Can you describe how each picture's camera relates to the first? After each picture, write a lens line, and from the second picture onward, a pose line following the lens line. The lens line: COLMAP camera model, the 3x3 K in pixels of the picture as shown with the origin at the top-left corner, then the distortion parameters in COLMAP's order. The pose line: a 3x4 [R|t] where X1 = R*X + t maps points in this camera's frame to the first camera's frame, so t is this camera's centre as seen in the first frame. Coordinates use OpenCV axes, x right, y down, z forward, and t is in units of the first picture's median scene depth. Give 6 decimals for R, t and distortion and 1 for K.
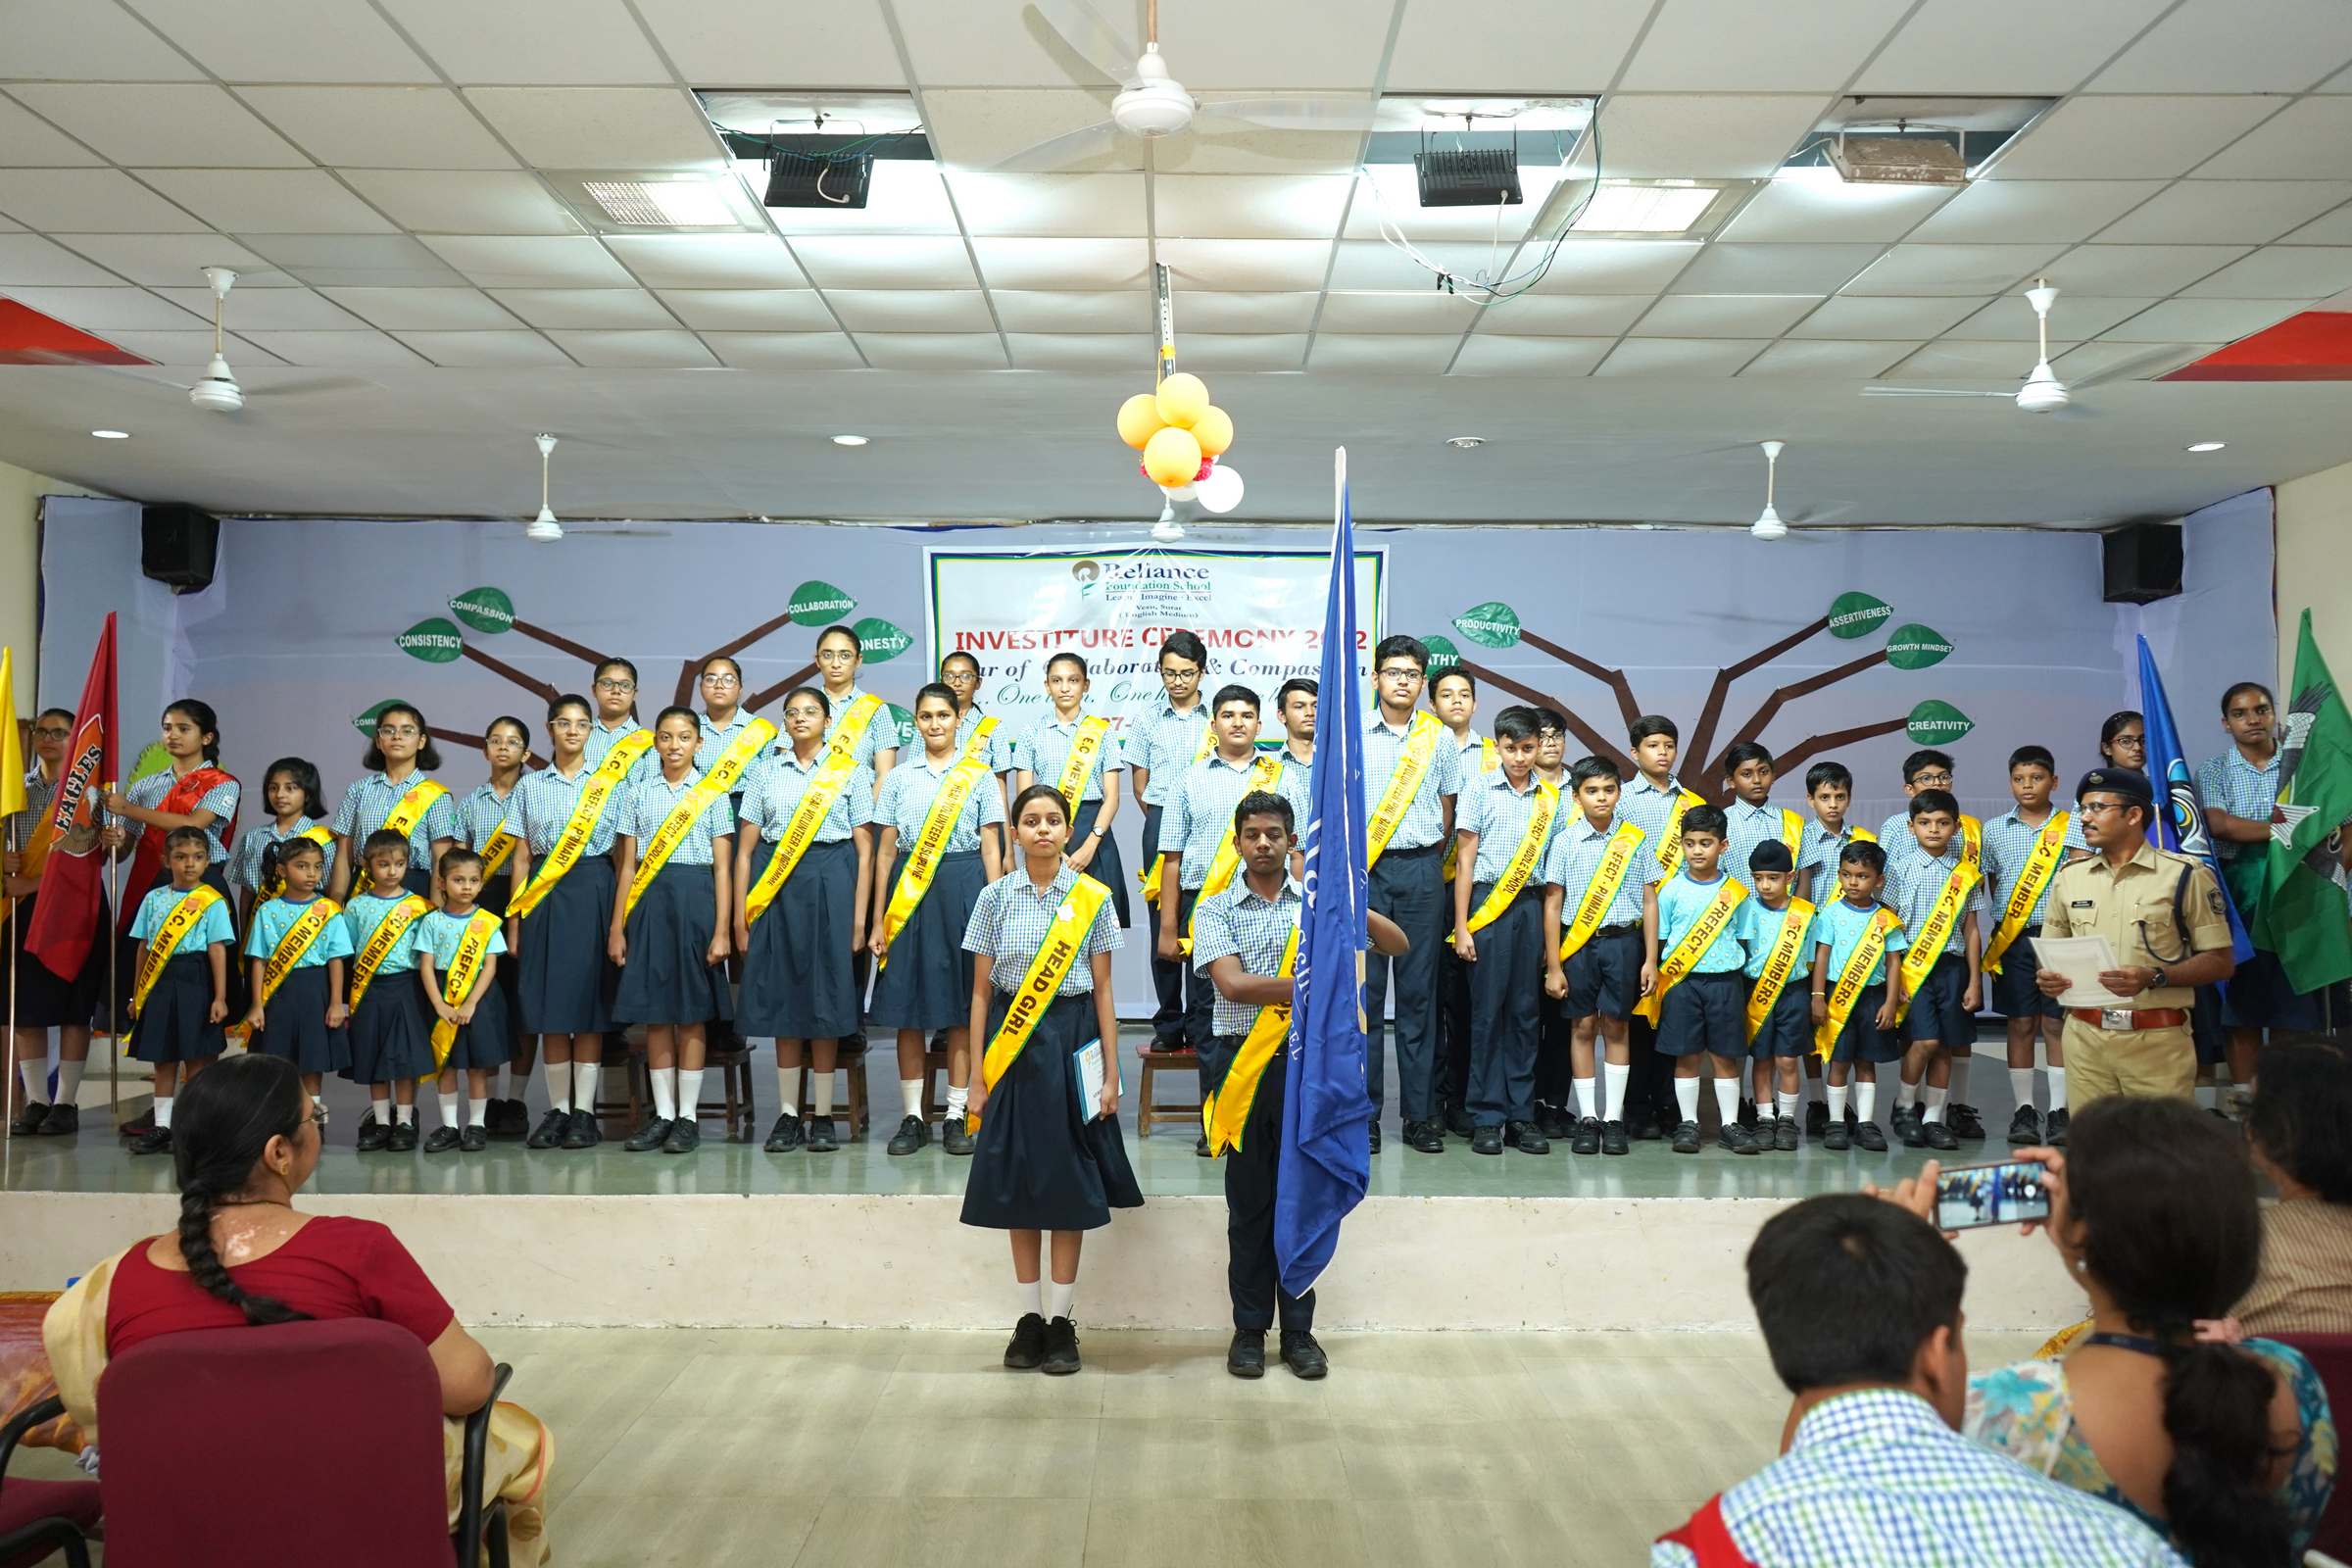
lens RADIAL K [[1894.8, 0, 1180.7], [0, 1894.8, 776.3], [0, 0, 1]] dist [-0.007601, -0.008456]
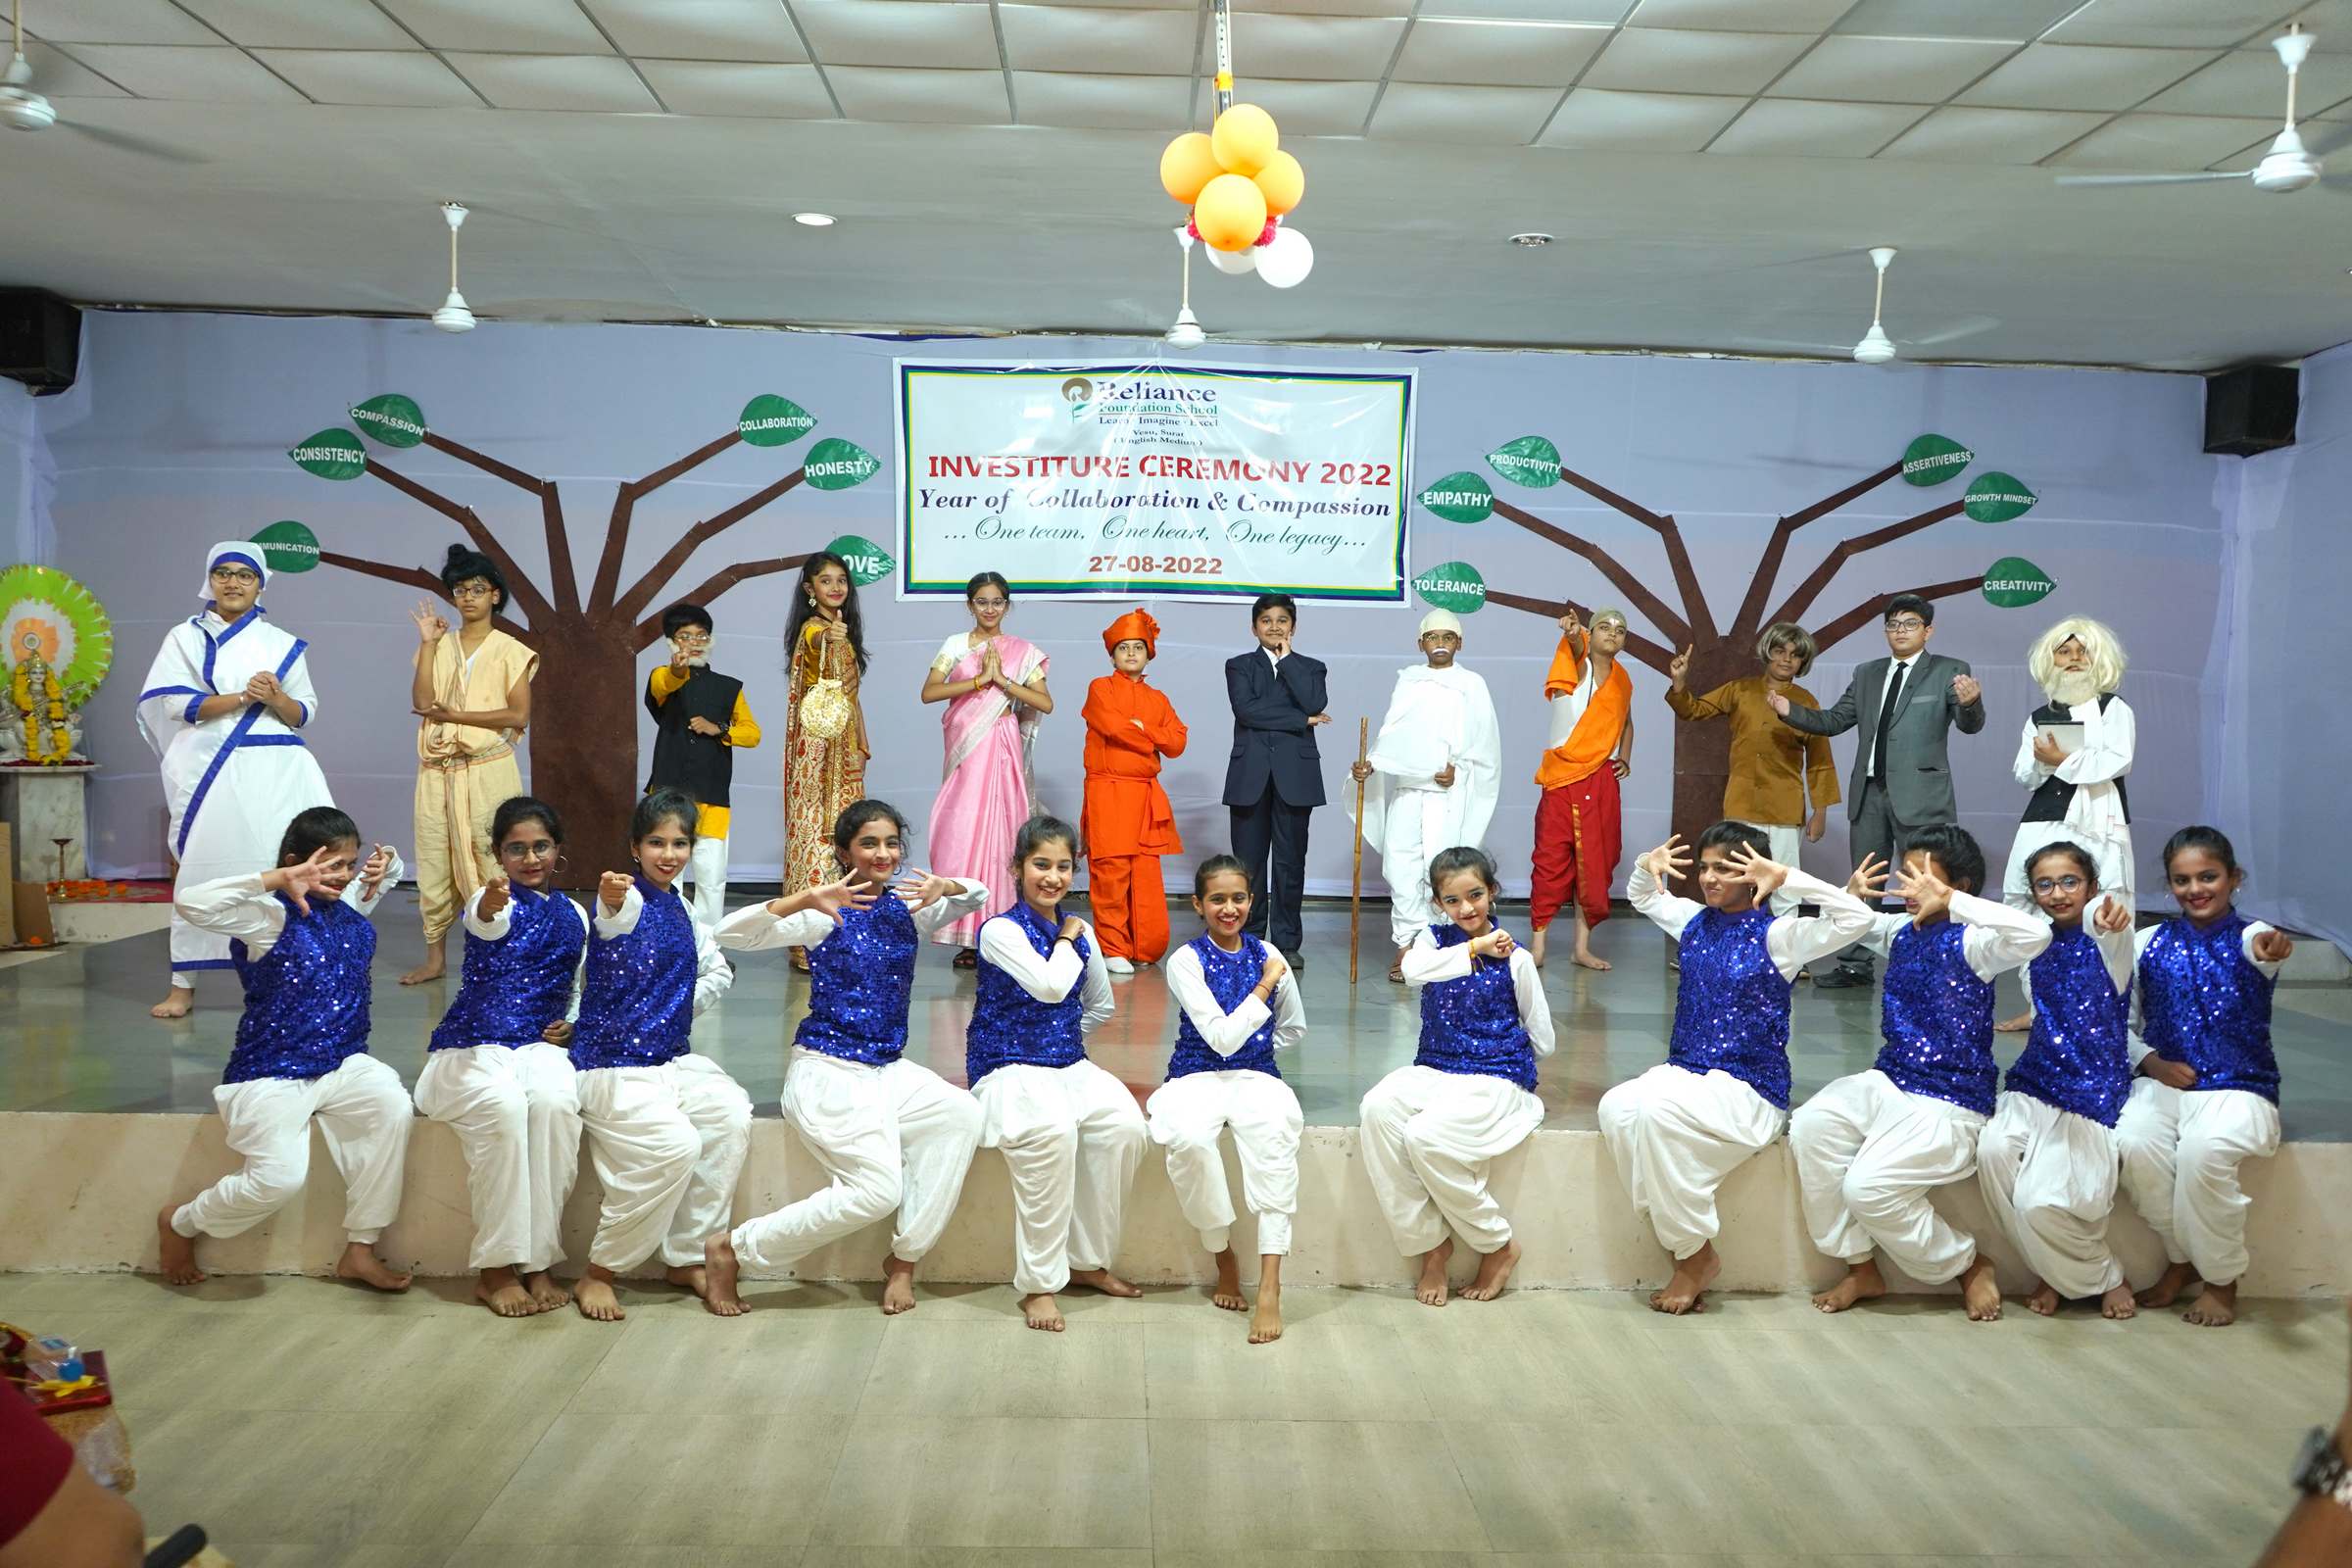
lens RADIAL K [[1891.3, 0, 1176.0], [0, 1891.3, 784.0], [0, 0, 1]] dist [-0.022582, 0.004935]
pose [[0.999465, 0.016593, 0.028198, -0.043477], [-0.018732, 0.996825, 0.077394, 0.009912], [-0.026824, -0.077881, 0.996602, 0.179187]]
